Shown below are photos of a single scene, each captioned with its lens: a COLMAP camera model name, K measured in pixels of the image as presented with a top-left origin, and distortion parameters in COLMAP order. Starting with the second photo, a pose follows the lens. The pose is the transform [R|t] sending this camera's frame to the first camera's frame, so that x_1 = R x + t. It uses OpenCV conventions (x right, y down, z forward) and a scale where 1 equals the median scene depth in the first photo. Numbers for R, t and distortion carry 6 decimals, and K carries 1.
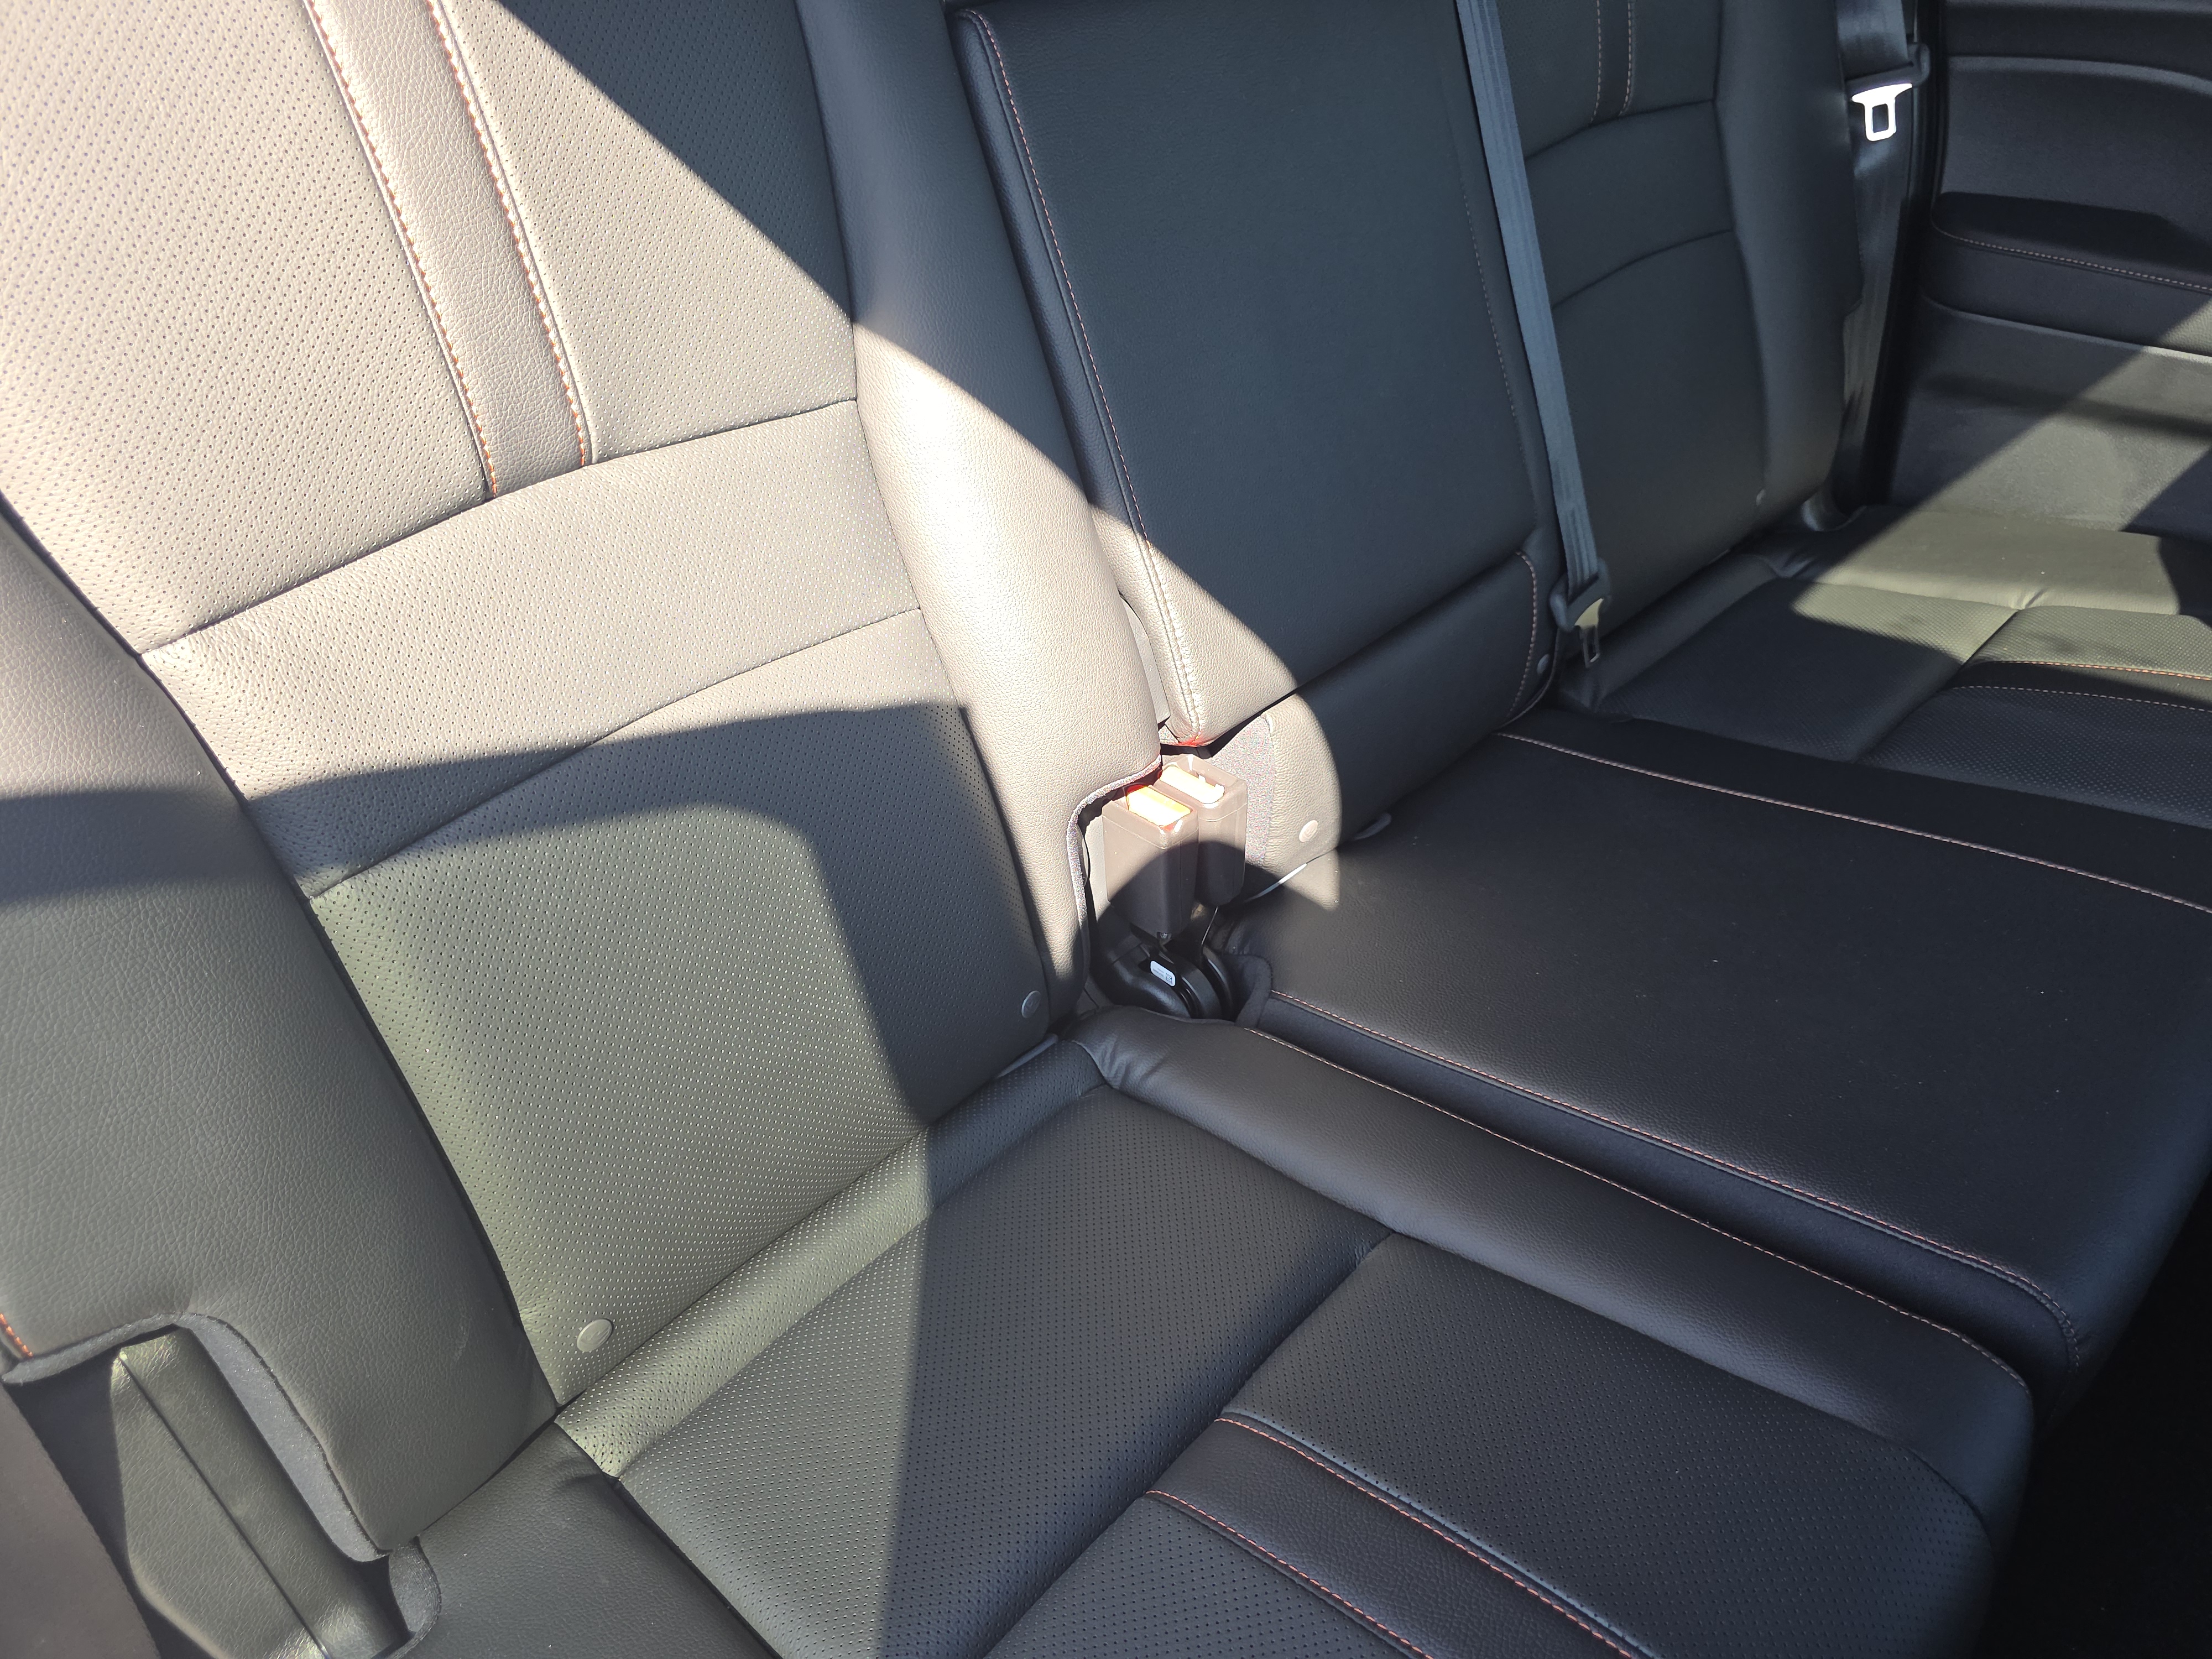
lens RADIAL K [[1487.4, 0, 1106.0], [0, 1487.4, 829.5], [0, 0, 1]] dist [0.053069, -0.034787]
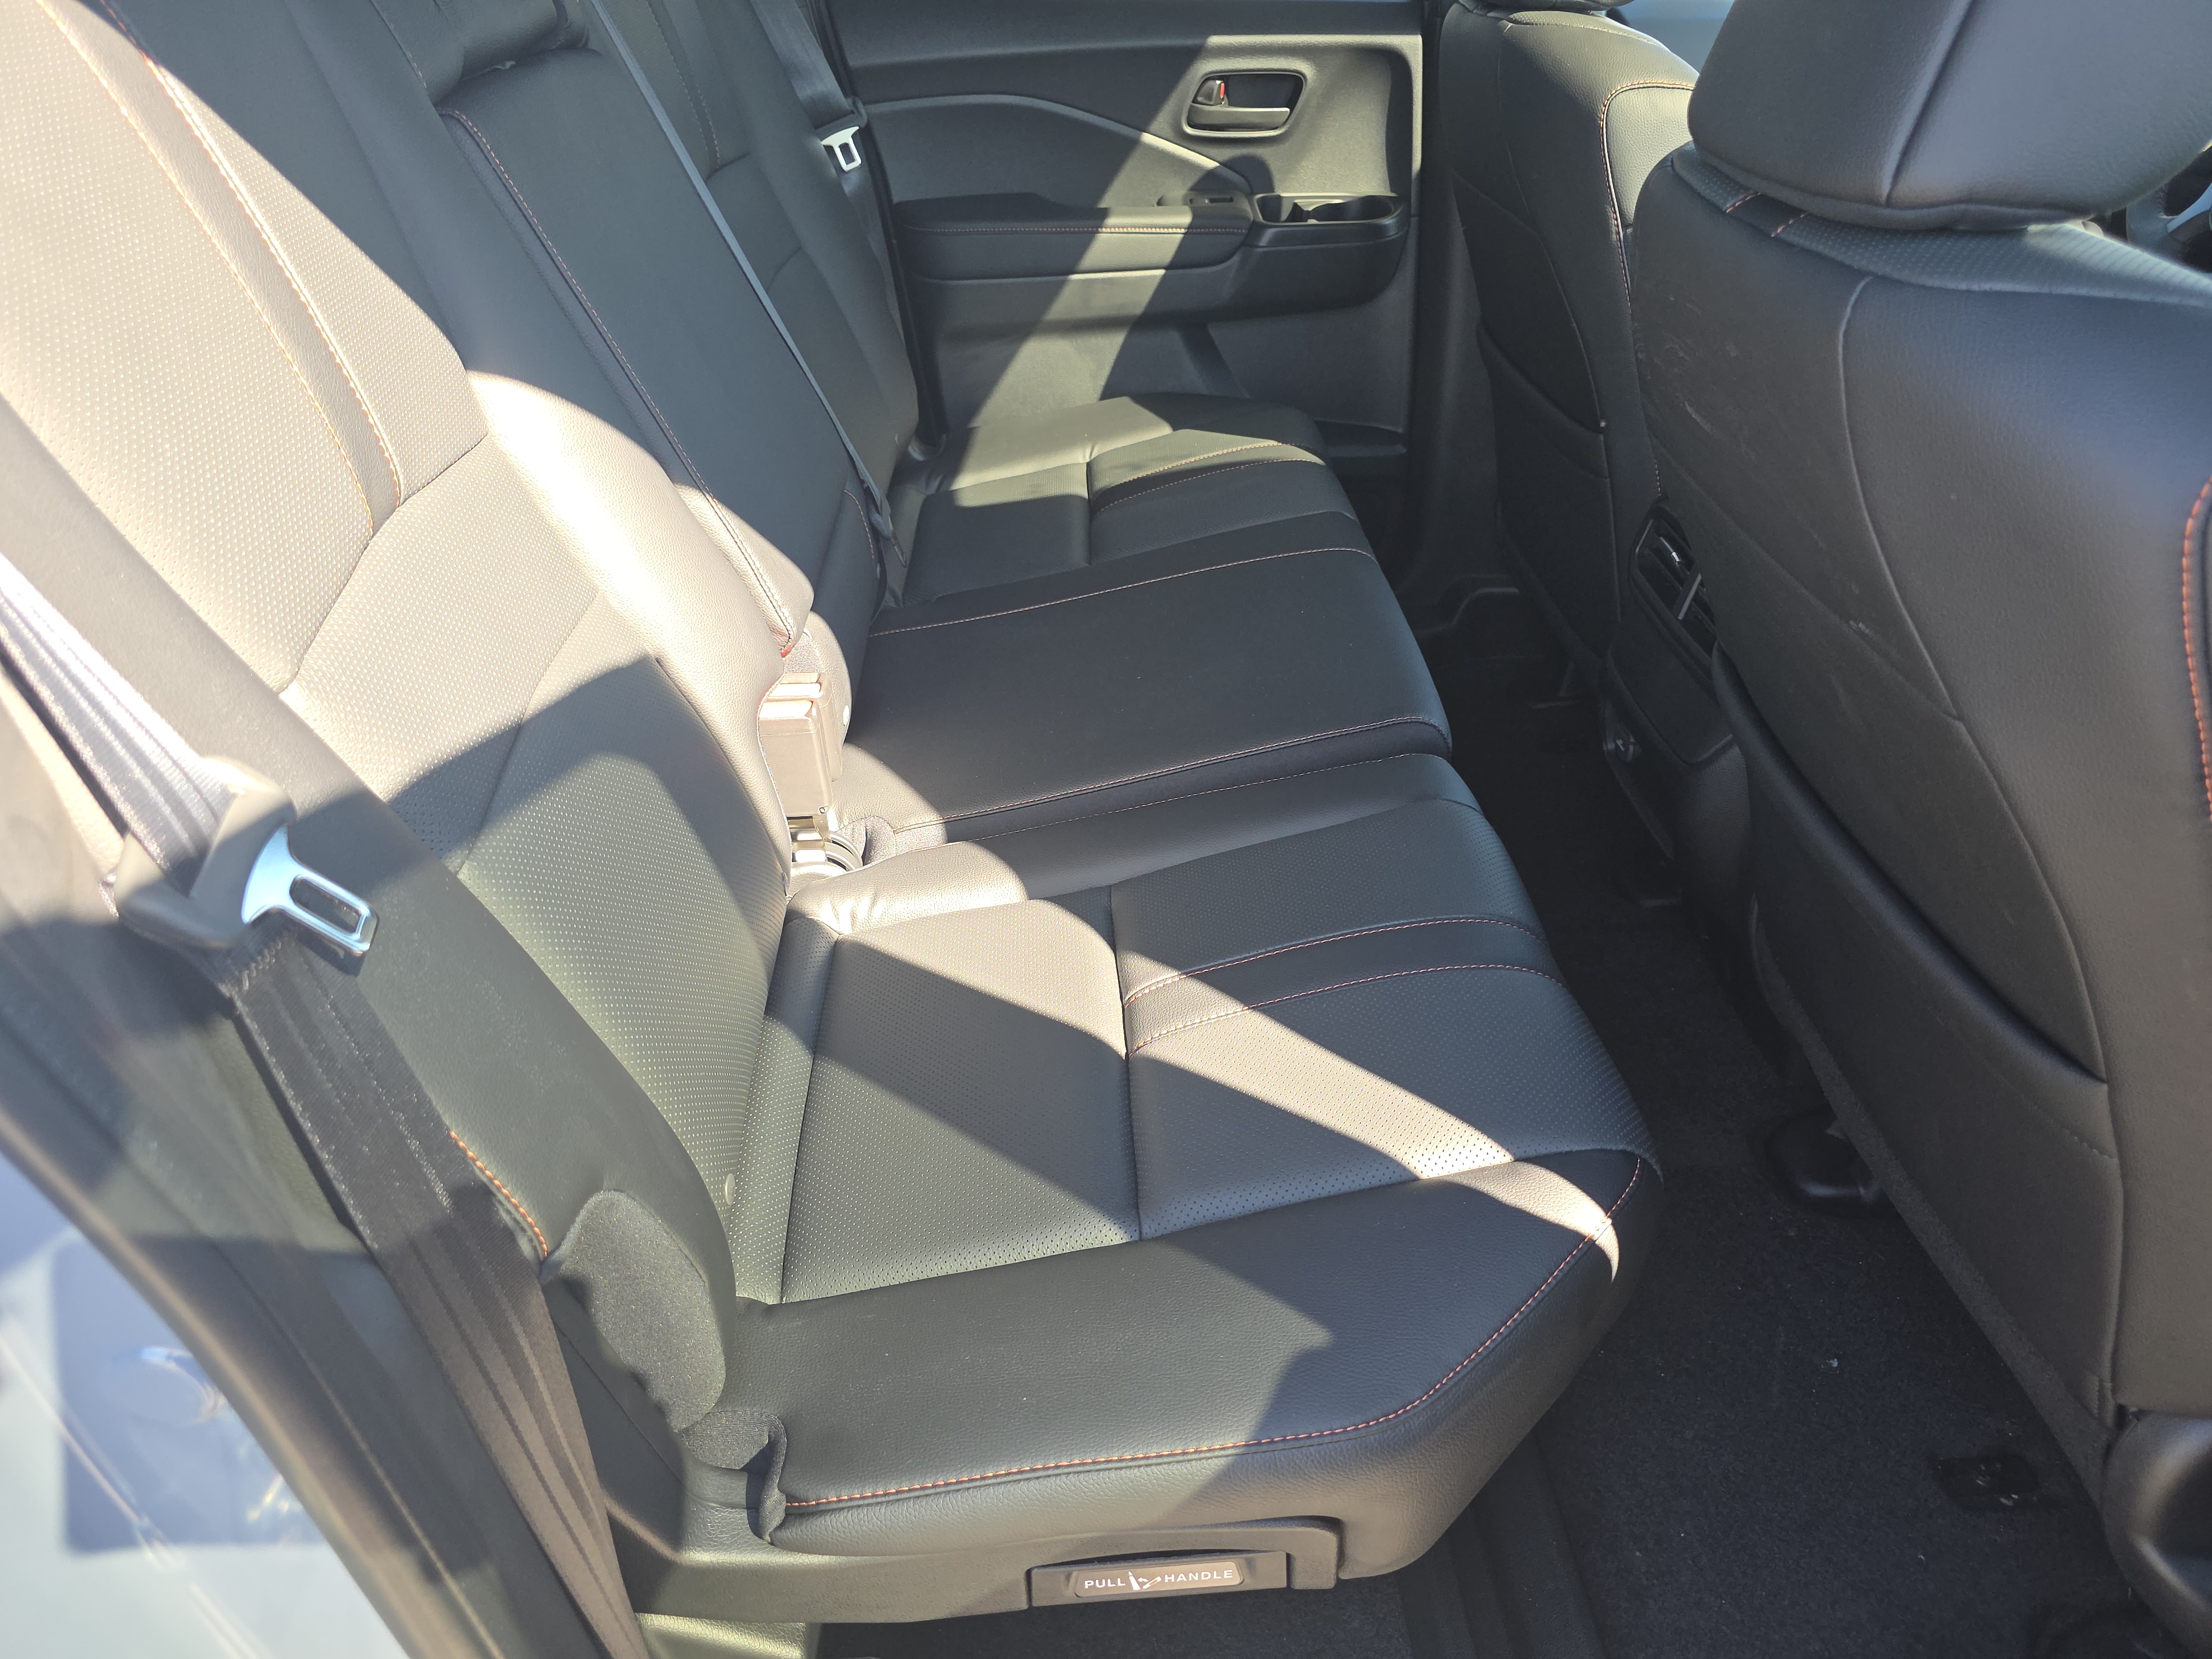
lens RADIAL K [[1487.4, 0, 1106.0], [0, 1487.4, 829.5], [0, 0, 1]] dist [0.053069, -0.034787]
pose [[0.701866, -0.398208, 0.590605, -0.364306], [0.437876, 0.895178, 0.083199, 0.058282], [-0.561827, 0.200217, 0.802660, -0.081830]]
